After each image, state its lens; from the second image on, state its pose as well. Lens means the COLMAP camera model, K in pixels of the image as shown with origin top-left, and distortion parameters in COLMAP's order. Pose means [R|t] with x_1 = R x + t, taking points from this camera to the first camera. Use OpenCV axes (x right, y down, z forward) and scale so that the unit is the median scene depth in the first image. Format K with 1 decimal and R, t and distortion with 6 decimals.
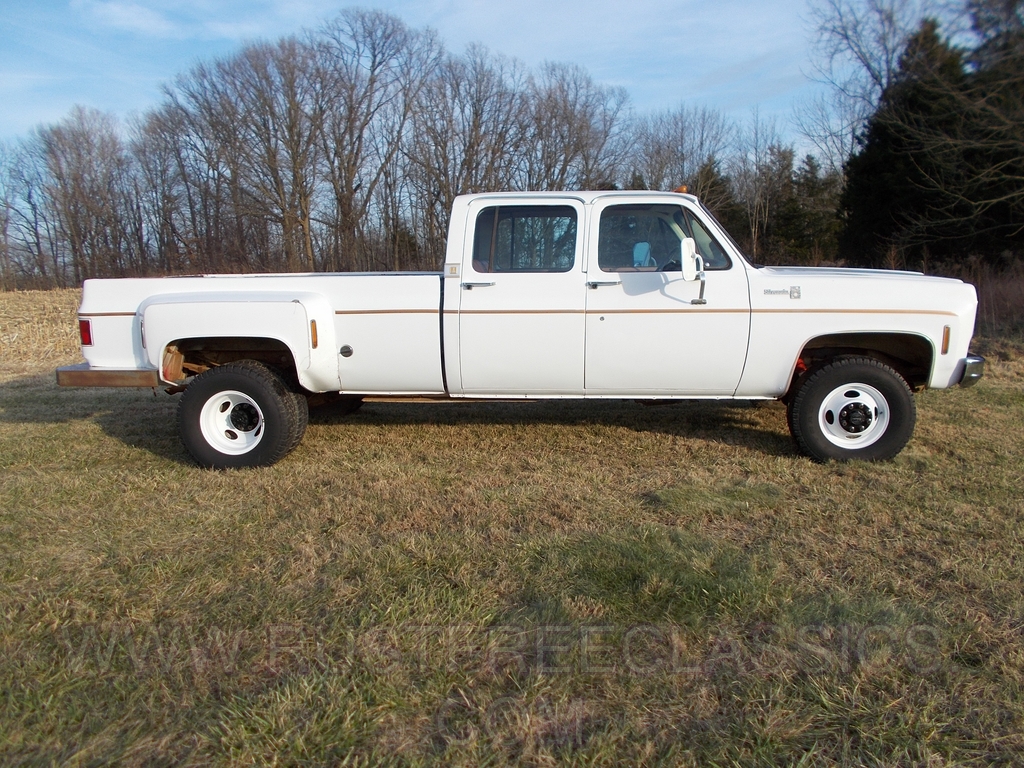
lens RADIAL K [[778.1, 0, 512.0], [0, 778.1, 383.5], [0, 0, 1]] dist [-0.012979, -0.008811]
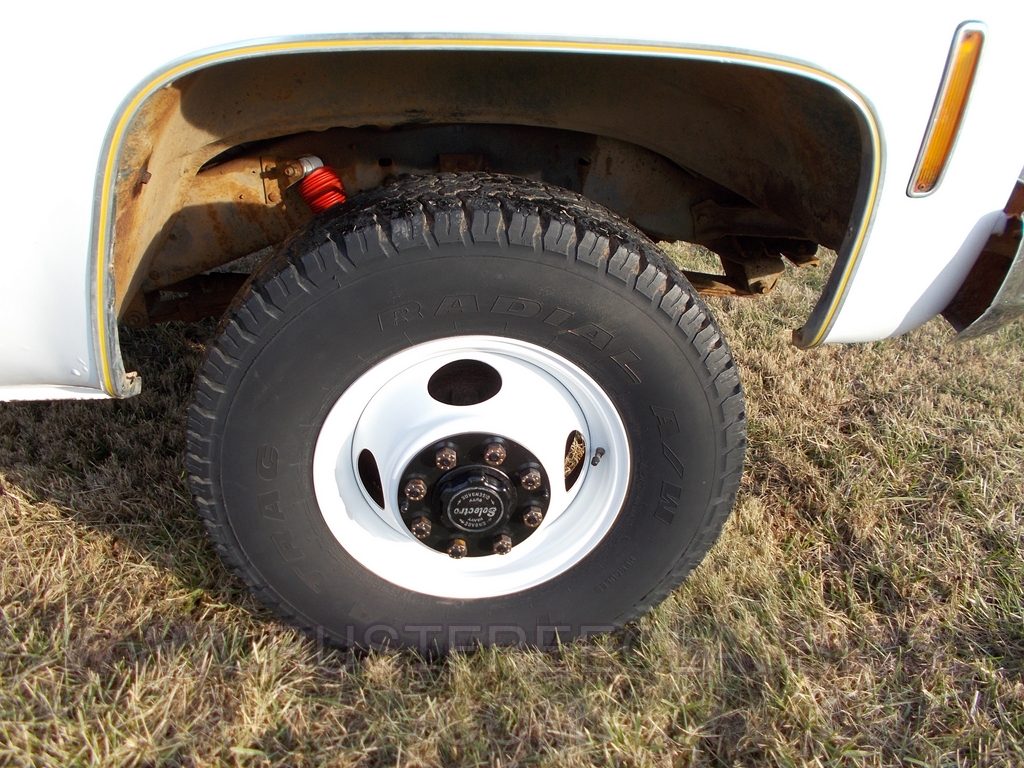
lens RADIAL K [[778.1, 0, 510.0], [0, 778.1, 384.1], [0, 0, 1]] dist [-0.012979, -0.008811]
pose [[0.977327, -0.040376, 0.207852, 0.108178], [-0.026644, 0.950396, 0.309899, -0.012978], [-0.210054, -0.308411, 0.927772, 0.214783]]
